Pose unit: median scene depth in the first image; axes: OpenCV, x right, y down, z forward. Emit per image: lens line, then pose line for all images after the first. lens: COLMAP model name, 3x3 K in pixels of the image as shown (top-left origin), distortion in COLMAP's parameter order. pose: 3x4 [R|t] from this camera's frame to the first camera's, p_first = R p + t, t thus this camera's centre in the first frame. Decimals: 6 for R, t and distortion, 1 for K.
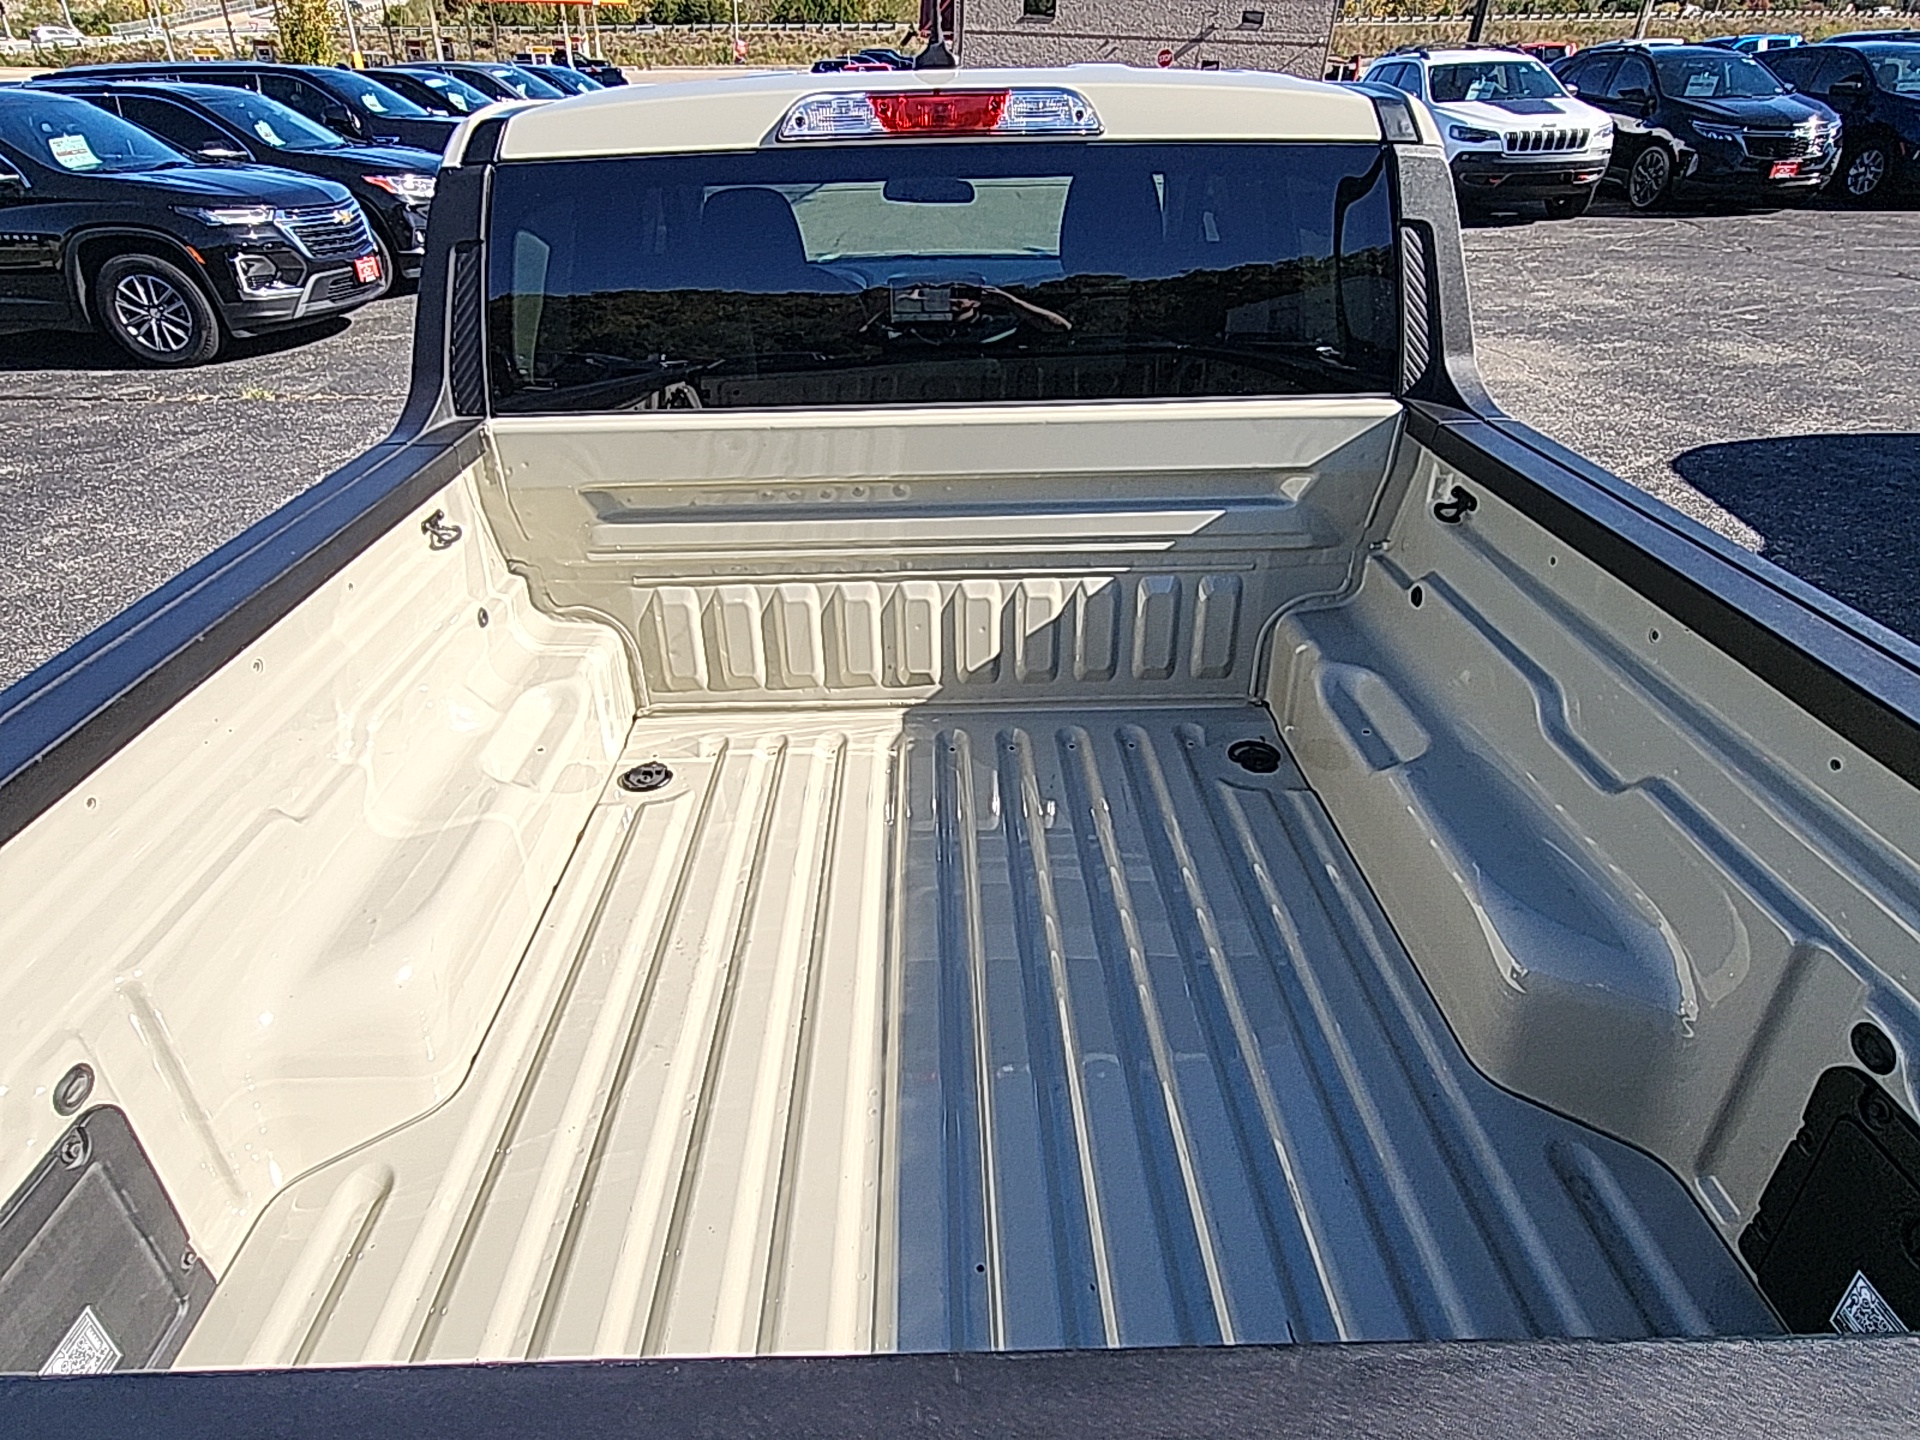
lens RADIAL K [[1095.2, 0, 938.1], [0, 1095.2, 717.3], [0, 0, 1]] dist [0.006636, -0.001136]
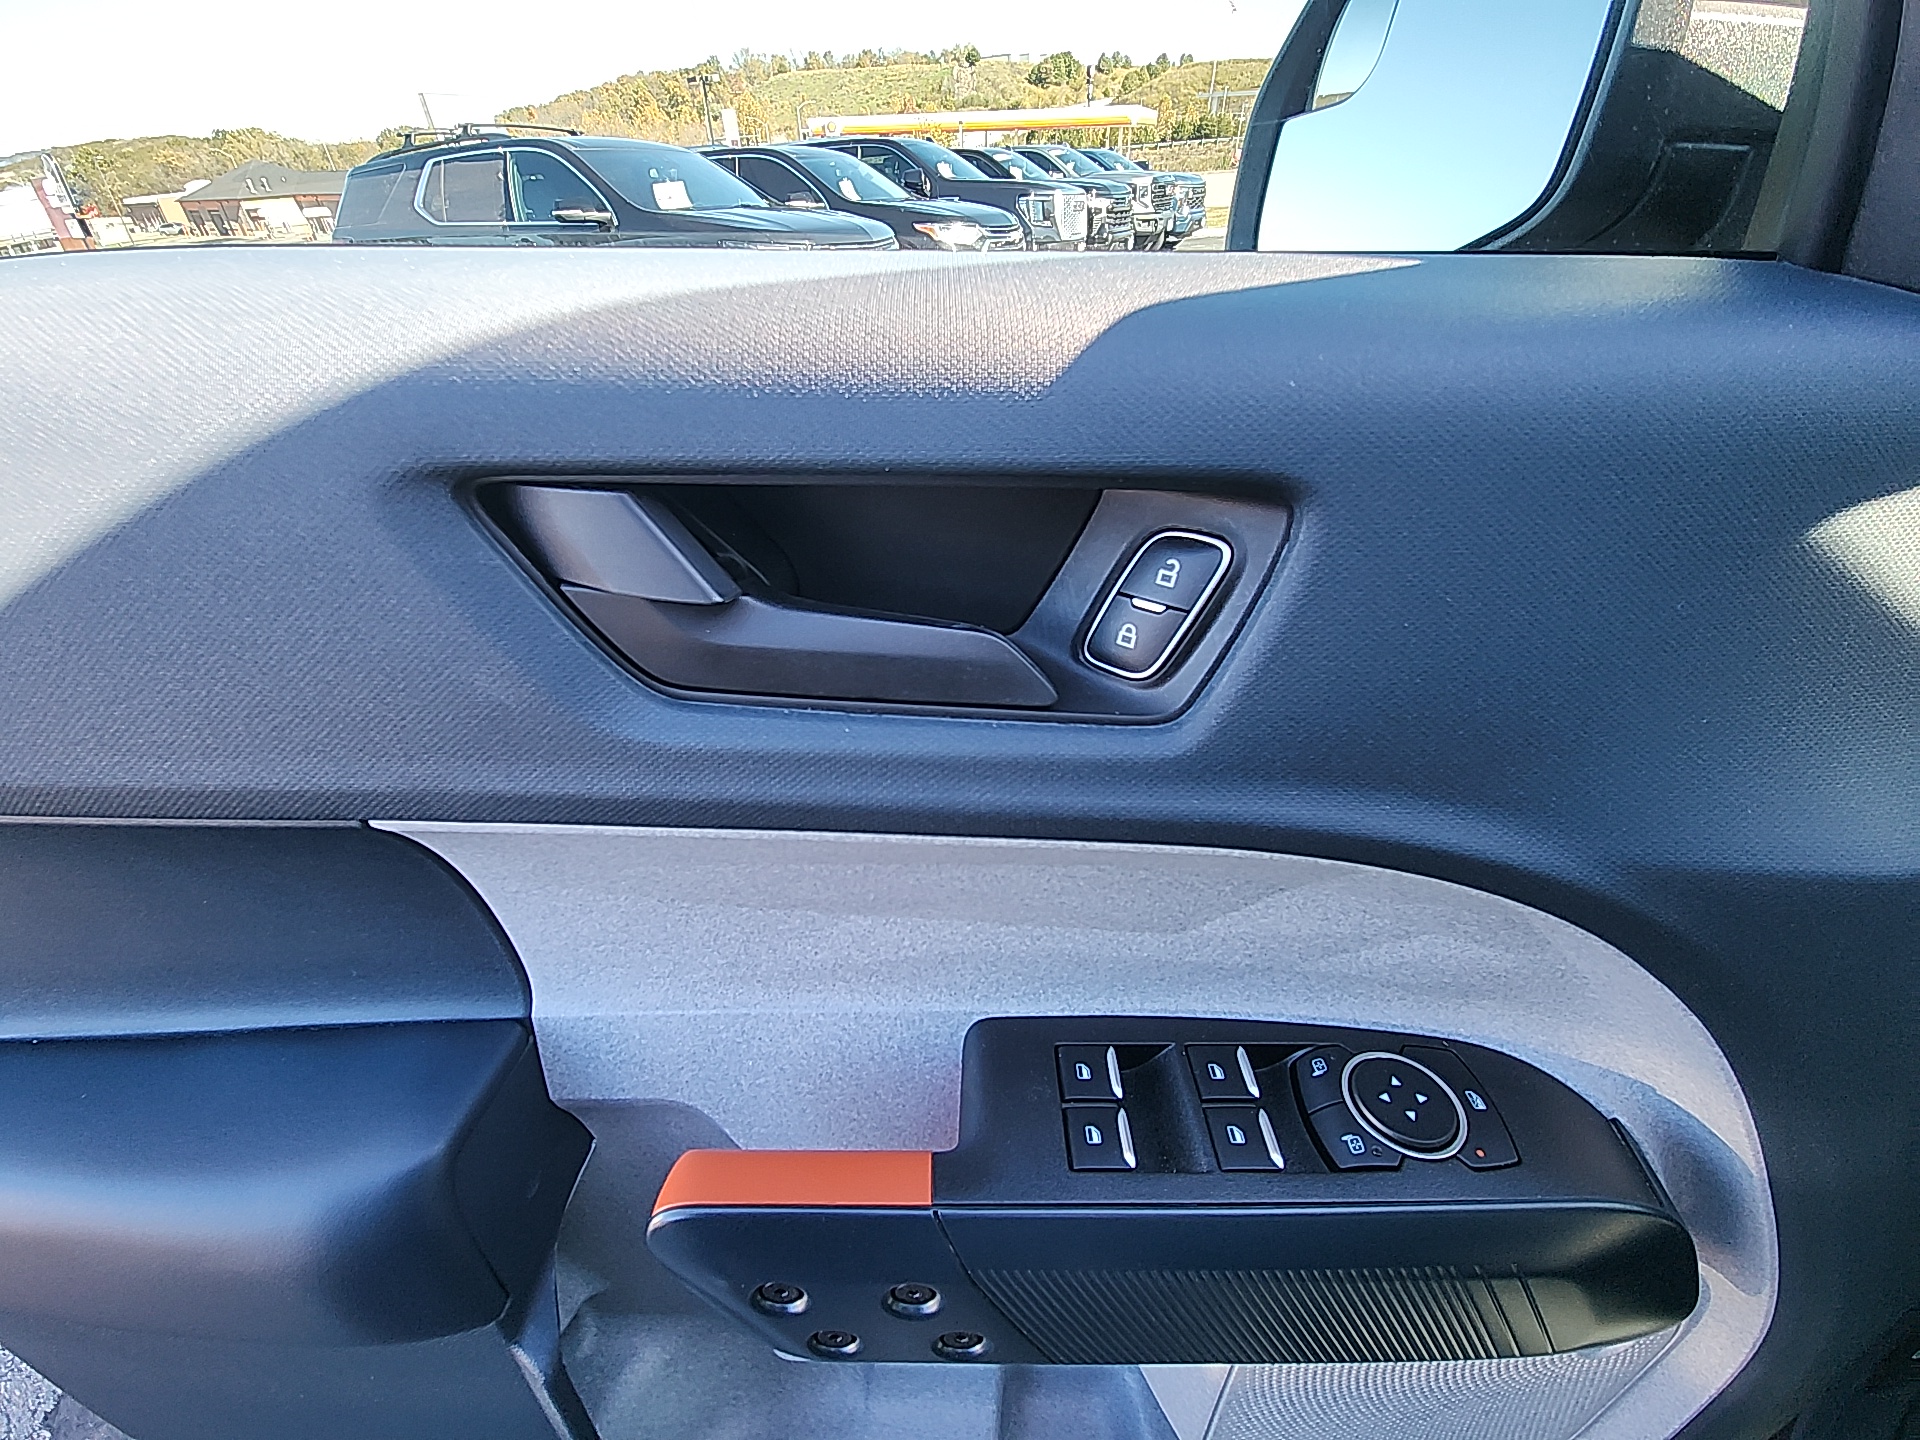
lens RADIAL K [[774.3, 0, 952.8], [0, 774.3, 703.7], [0, 0, 1]] dist [0.006171, -0.003551]
pose [[0.904291, 0.204093, -0.374971, -0.130527], [-0.181774, 0.978801, 0.094381, -0.132644], [0.386284, -0.017188, 0.922220, 0.356987]]
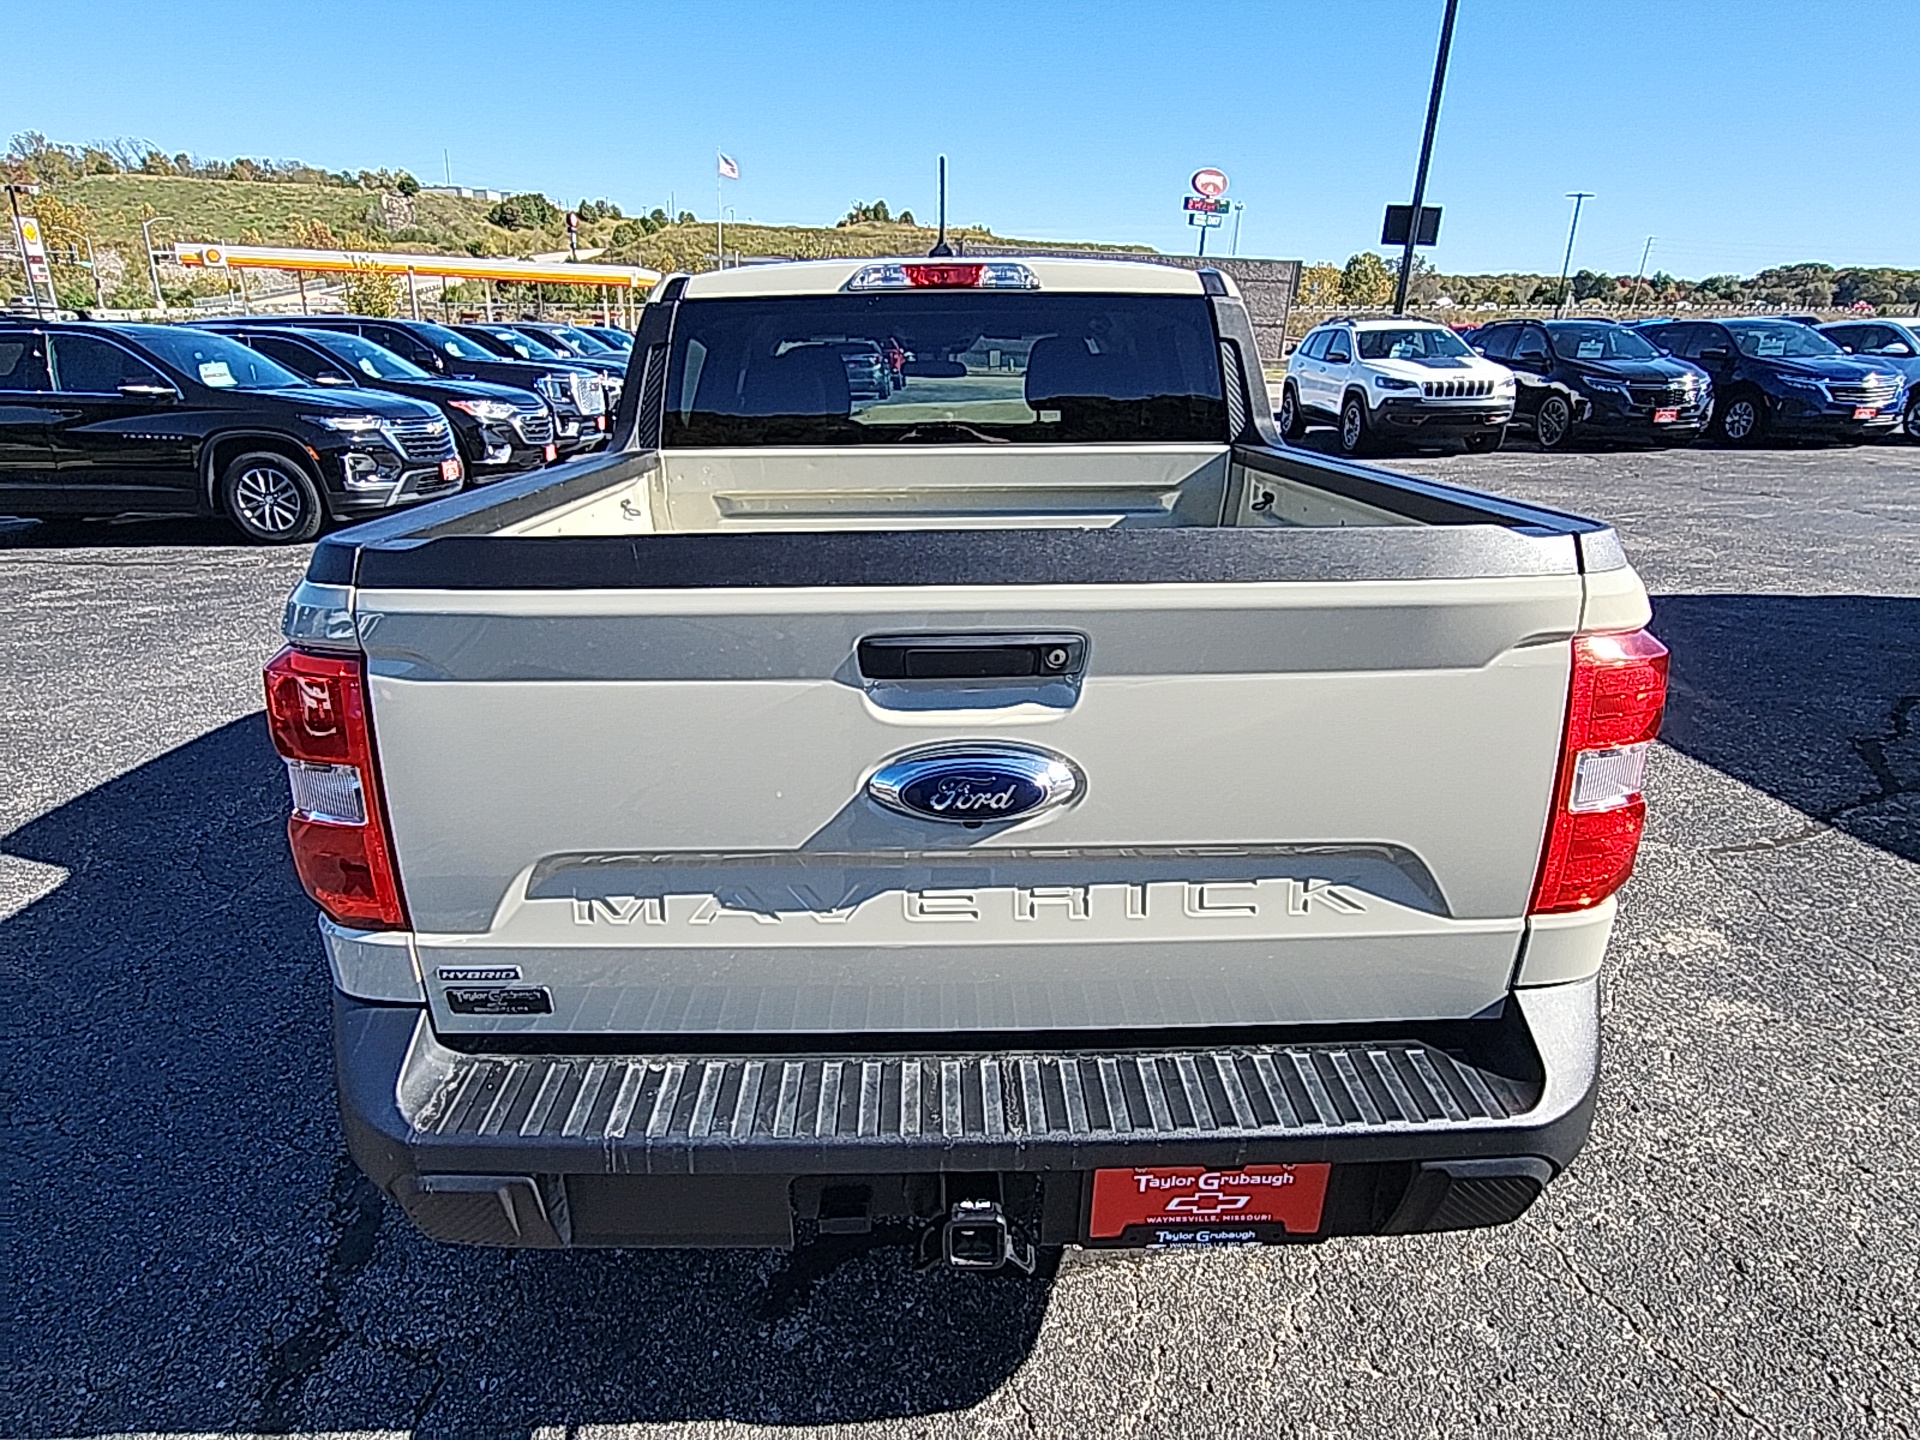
lens RADIAL K [[1095.2, 0, 938.1], [0, 1095.2, 717.3], [0, 0, 1]] dist [0.006636, -0.001136]
pose [[0.999938, 0.010375, 0.004132, -0.001417], [-0.009312, 0.978850, -0.204369, 0.081434], [-0.006165, 0.204318, 0.978885, -0.091406]]
